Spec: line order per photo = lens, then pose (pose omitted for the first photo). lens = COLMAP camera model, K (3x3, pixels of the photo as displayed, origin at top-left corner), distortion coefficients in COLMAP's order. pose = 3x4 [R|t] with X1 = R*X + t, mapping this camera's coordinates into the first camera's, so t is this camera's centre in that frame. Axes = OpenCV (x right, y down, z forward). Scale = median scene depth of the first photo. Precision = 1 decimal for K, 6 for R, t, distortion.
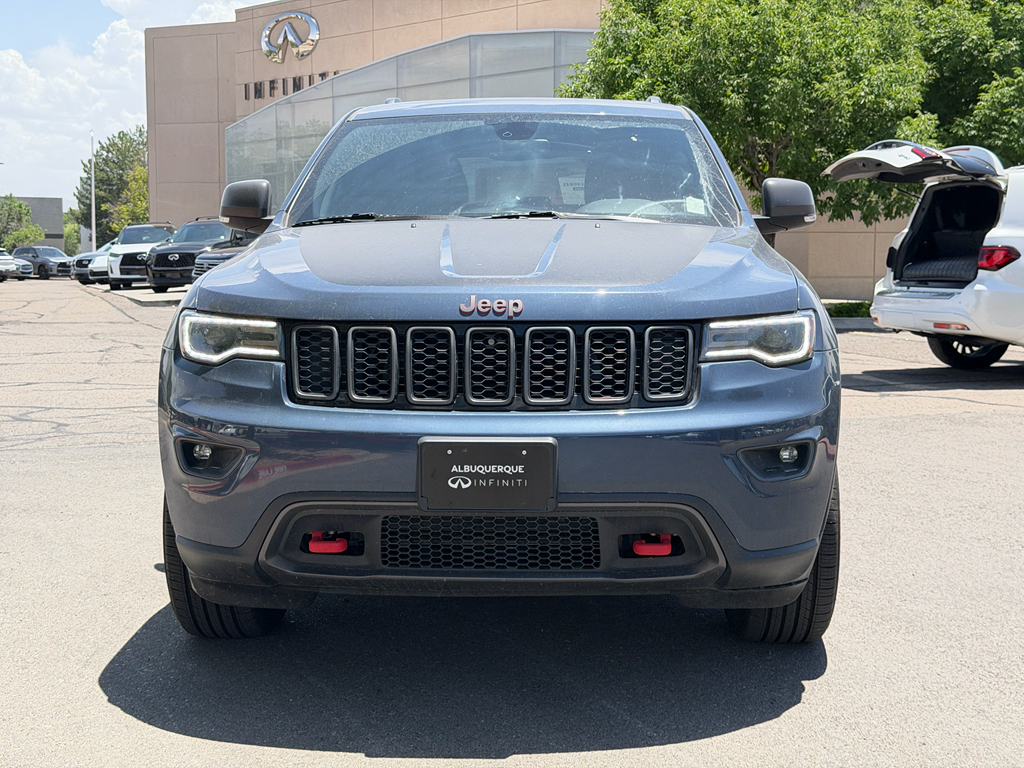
lens RADIAL K [[1387.1, 0, 509.4], [0, 1387.1, 401.6], [0, 0, 1]] dist [0.192857, -0.044034]
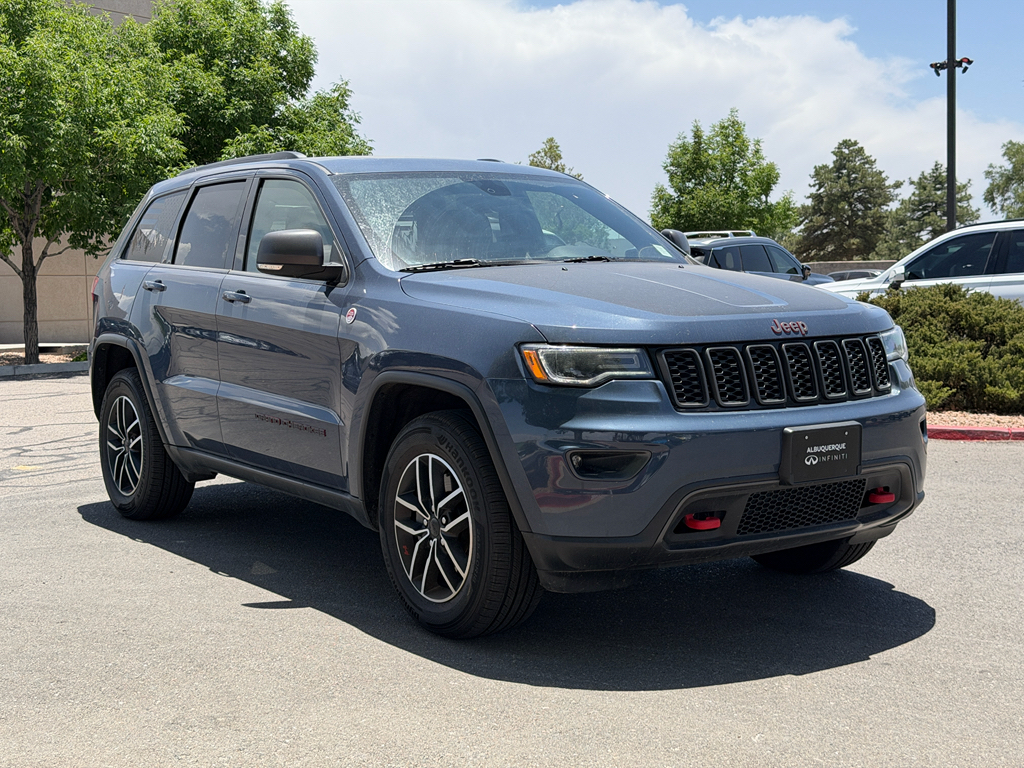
lens RADIAL K [[1445.8, 0, 512.0], [0, 1445.8, 384.0], [0, 0, 1]] dist [0.032590, 0.028471]
pose [[0.823825, -0.059768, 0.563685, -0.981228], [0.085403, 0.996162, -0.019194, -0.011015], [-0.560374, 0.063953, 0.825767, 0.018297]]
